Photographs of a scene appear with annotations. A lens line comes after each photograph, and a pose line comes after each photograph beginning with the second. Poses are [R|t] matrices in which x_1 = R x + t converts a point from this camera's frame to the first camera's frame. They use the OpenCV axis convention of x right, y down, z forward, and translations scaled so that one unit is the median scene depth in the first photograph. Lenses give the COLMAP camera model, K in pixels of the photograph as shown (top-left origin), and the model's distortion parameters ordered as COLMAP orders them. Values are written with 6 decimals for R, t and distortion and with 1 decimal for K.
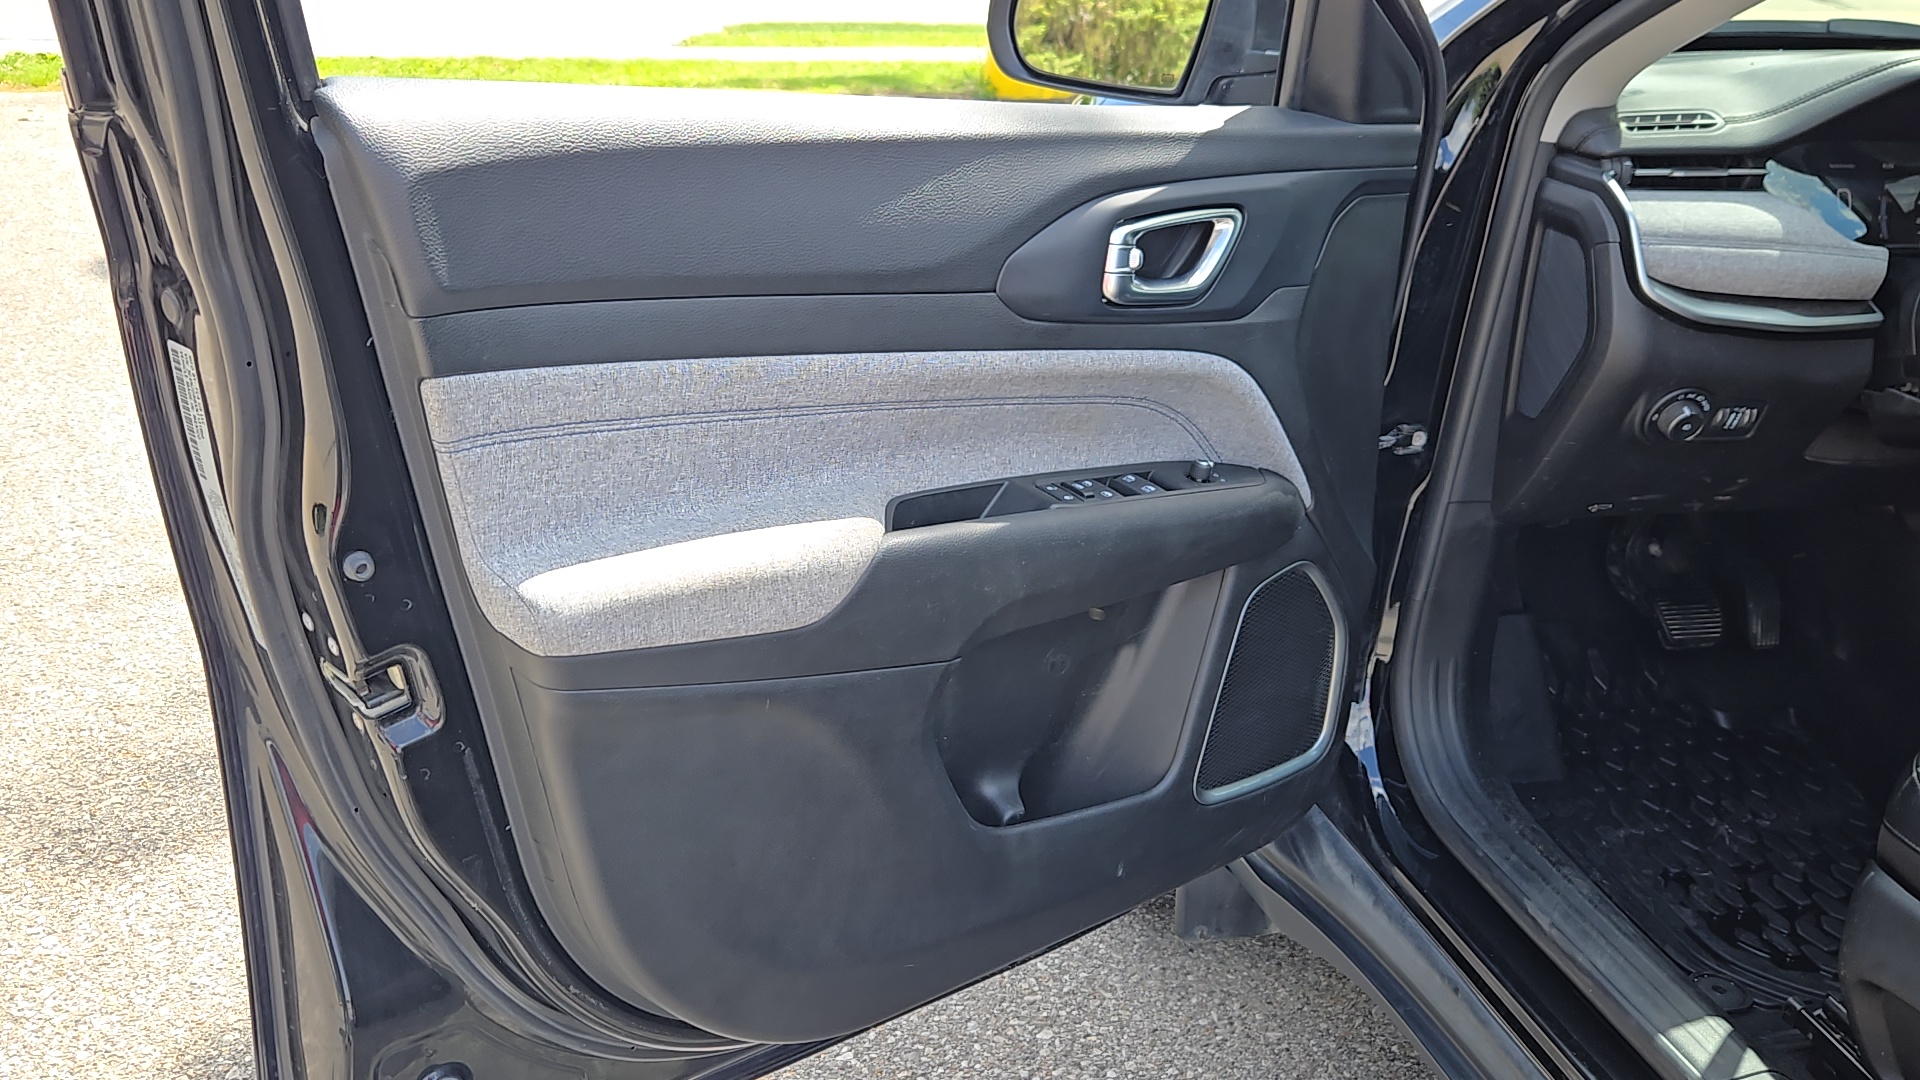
lens RADIAL K [[1596.1, 0, 955.1], [0, 1596.1, 540.4], [0, 0, 1]] dist [-0.003287, 0.001029]
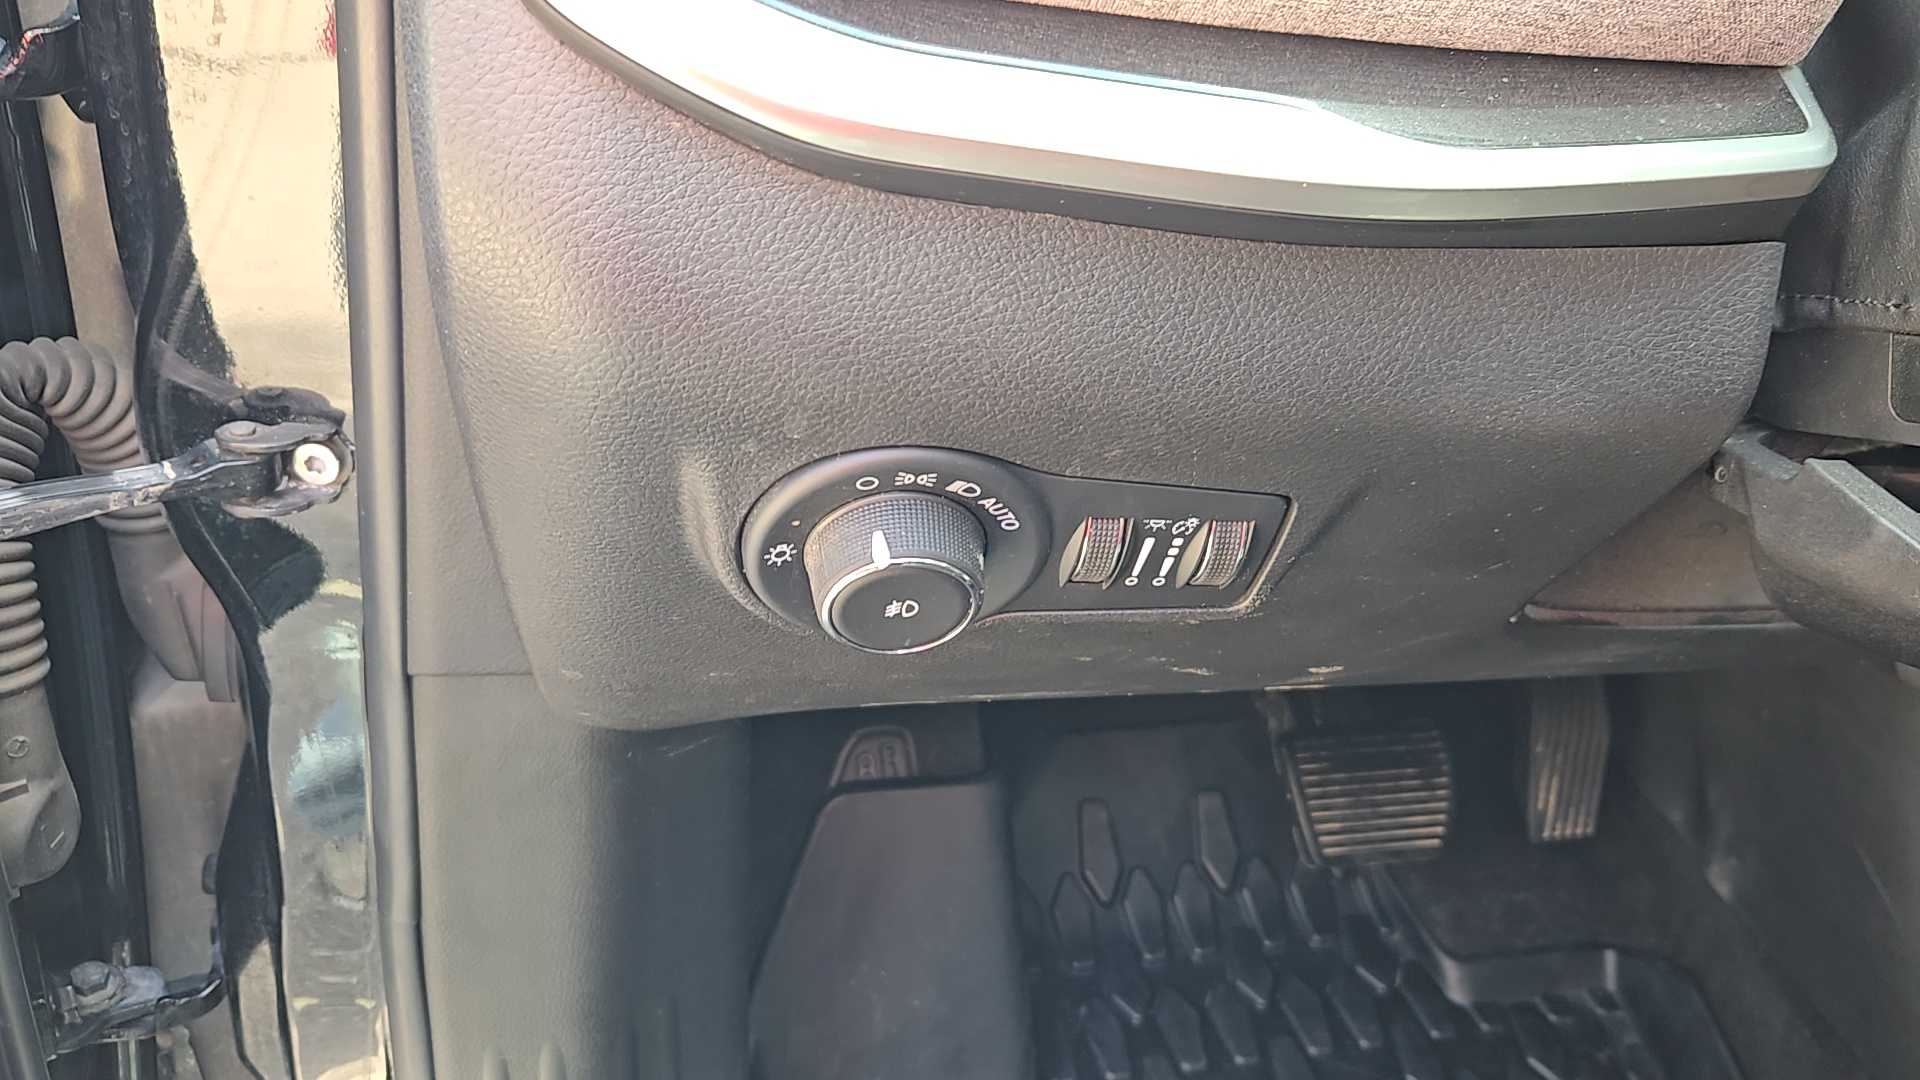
lens RADIAL K [[1594.0, 0, 951.5], [0, 1594.0, 533.8], [0, 0, 1]] dist [-0.000194, -0.006896]
pose [[0.998724, 0.045243, -0.022442, 0.483004], [-0.040989, 0.985746, 0.163171, -0.122763], [0.029505, -0.162042, 0.986343, 0.794657]]
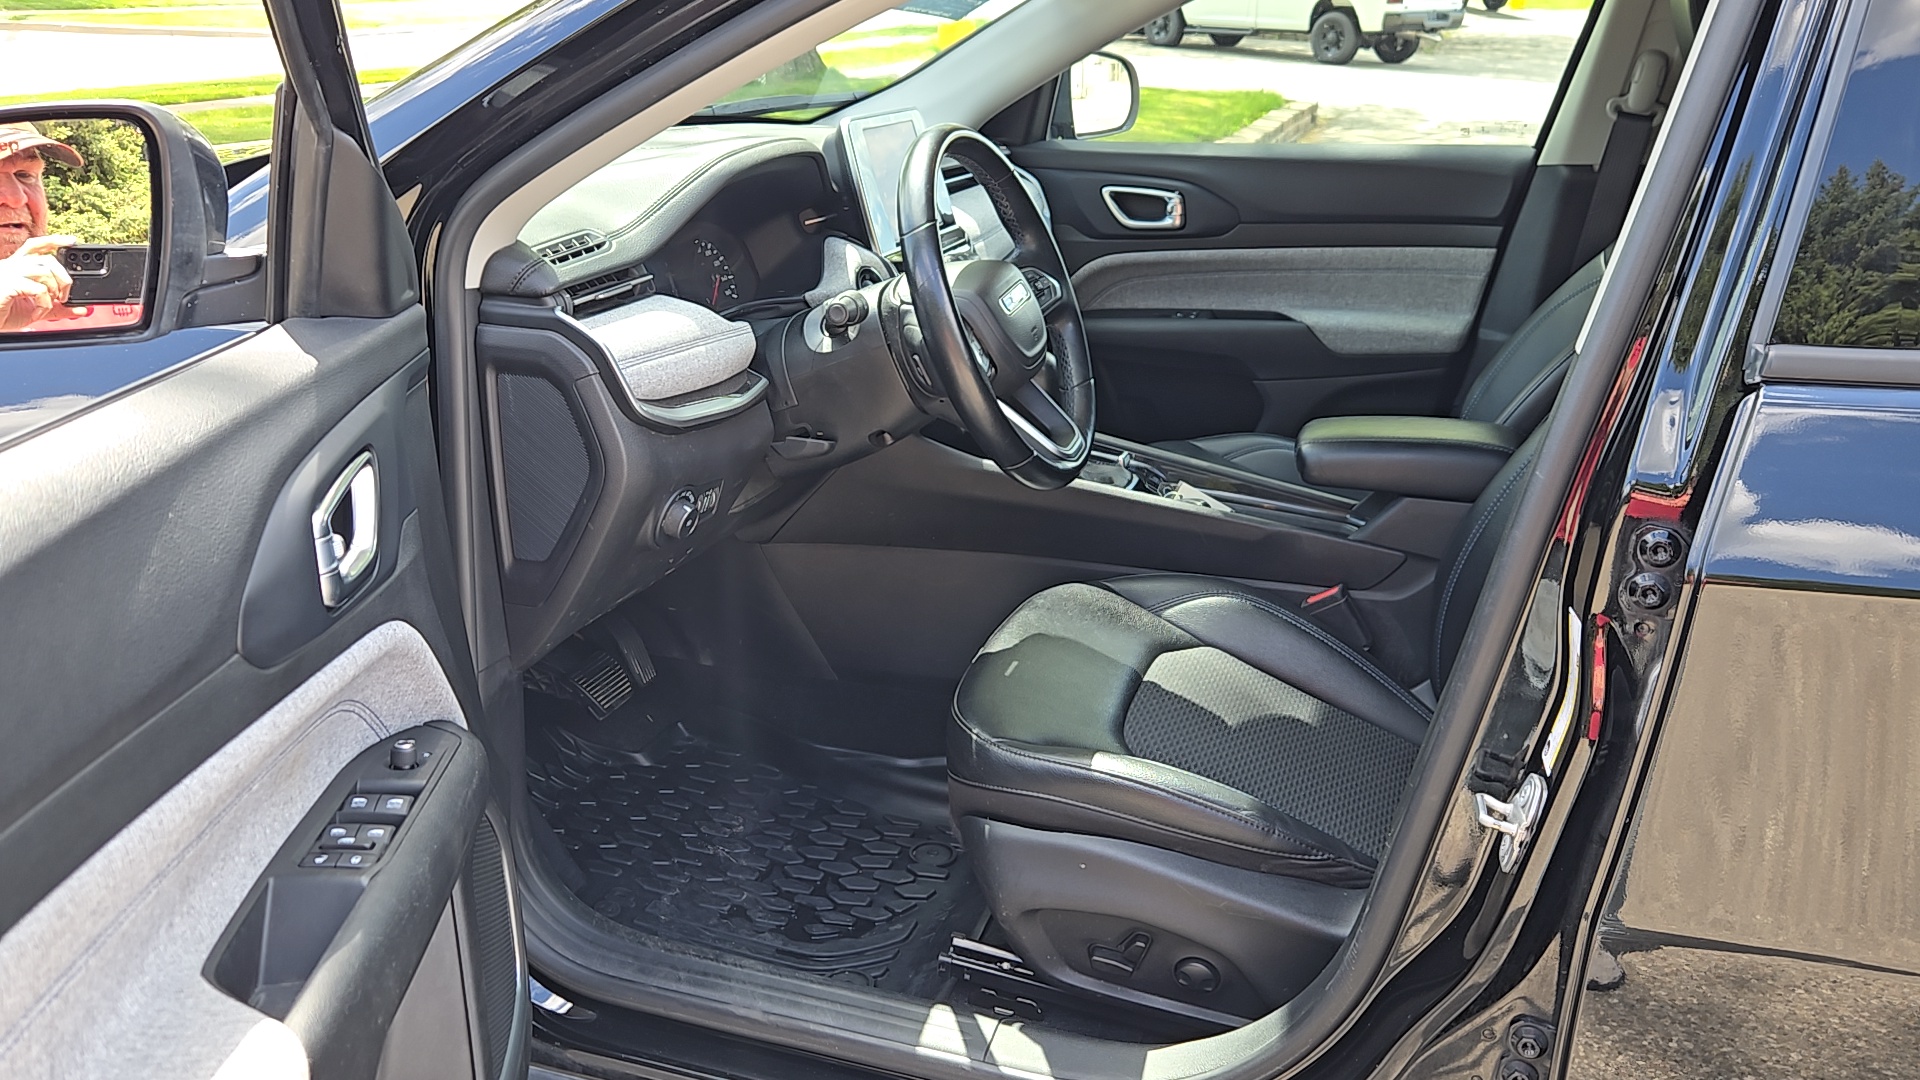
lens RADIAL K [[1594.0, 0, 951.5], [0, 1594.0, 533.8], [0, 0, 1]] dist [-0.000194, -0.006896]
pose [[0.540422, -0.310216, 0.782119, -0.280299], [0.329551, 0.933325, 0.142480, -0.161305], [-0.774171, 0.180749, 0.606621, 0.233902]]
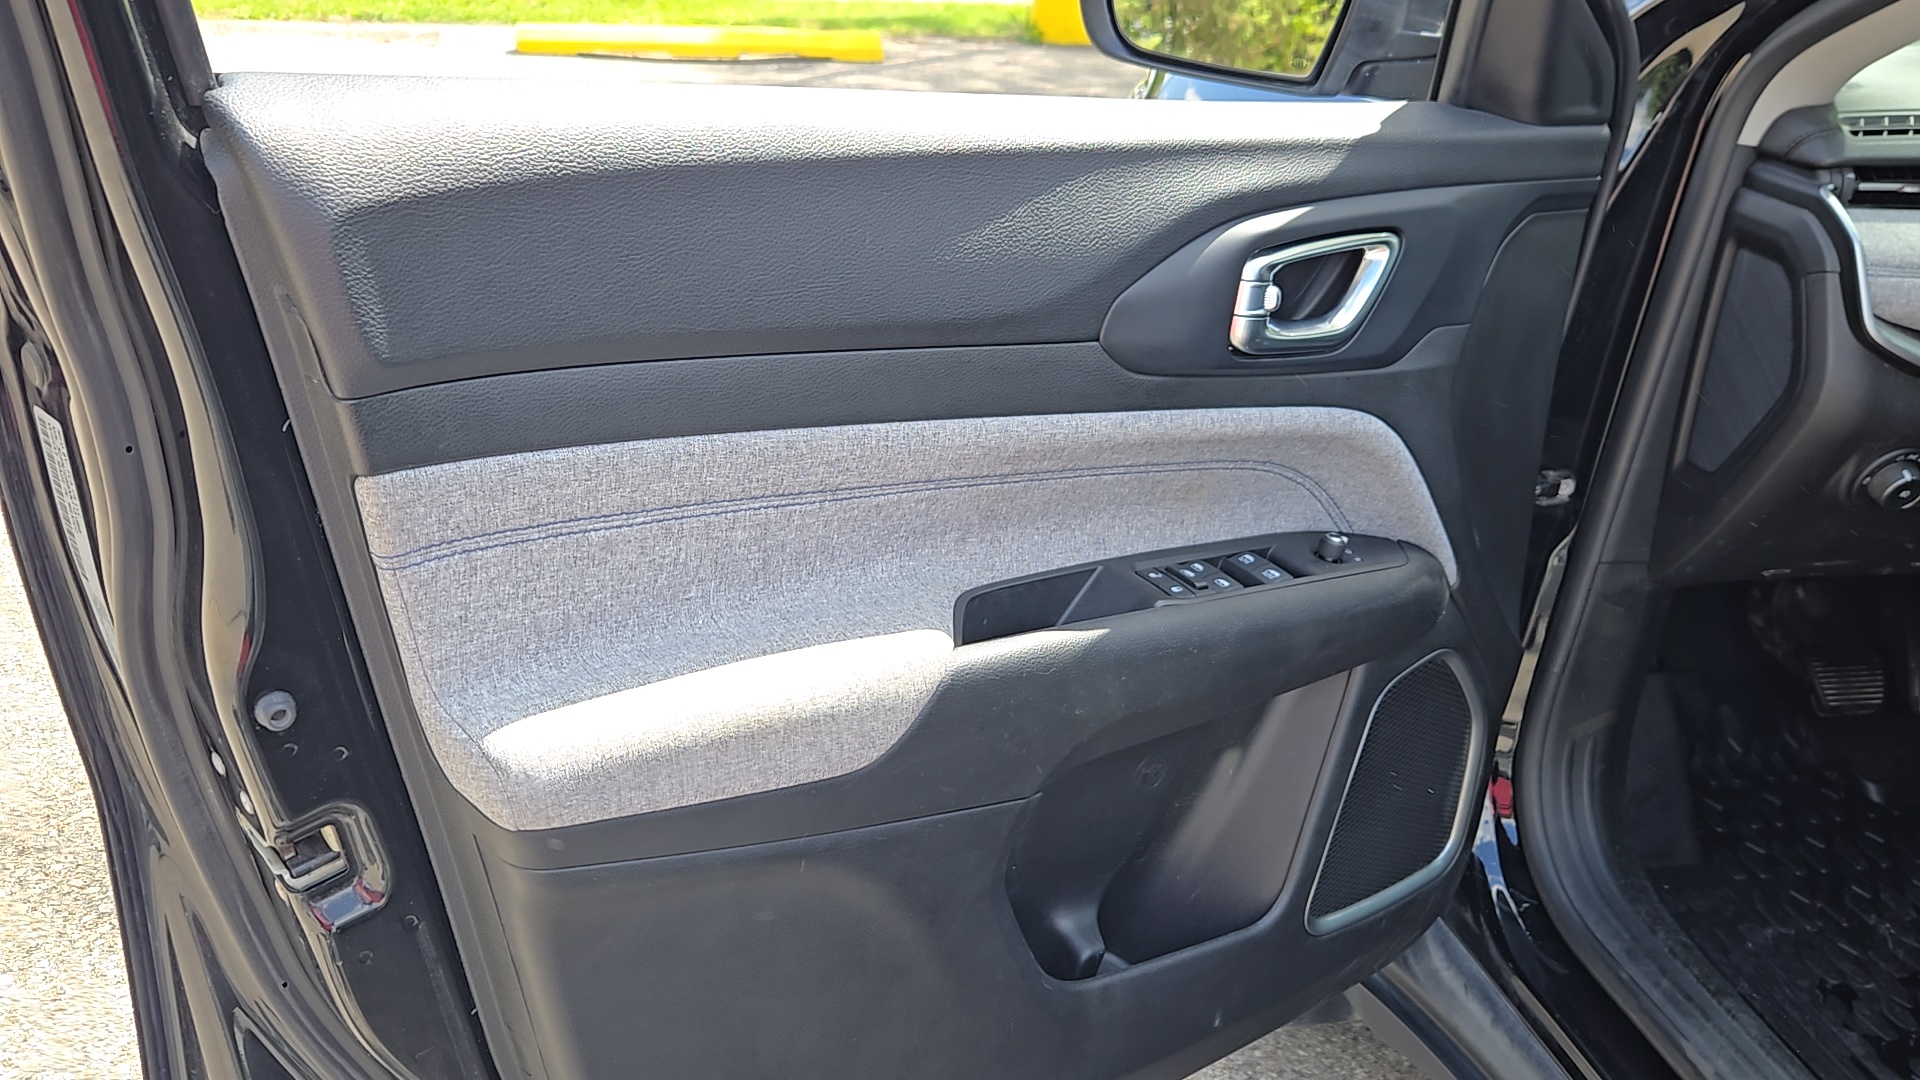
lens RADIAL K [[1594.0, 0, 951.5], [0, 1594.0, 533.8], [0, 0, 1]] dist [-0.000194, -0.006896]
pose [[0.999523, 0.024782, -0.018427, -0.024679], [-0.024178, 0.999186, 0.032288, -0.066612], [0.019213, -0.031827, 0.999309, 0.161185]]
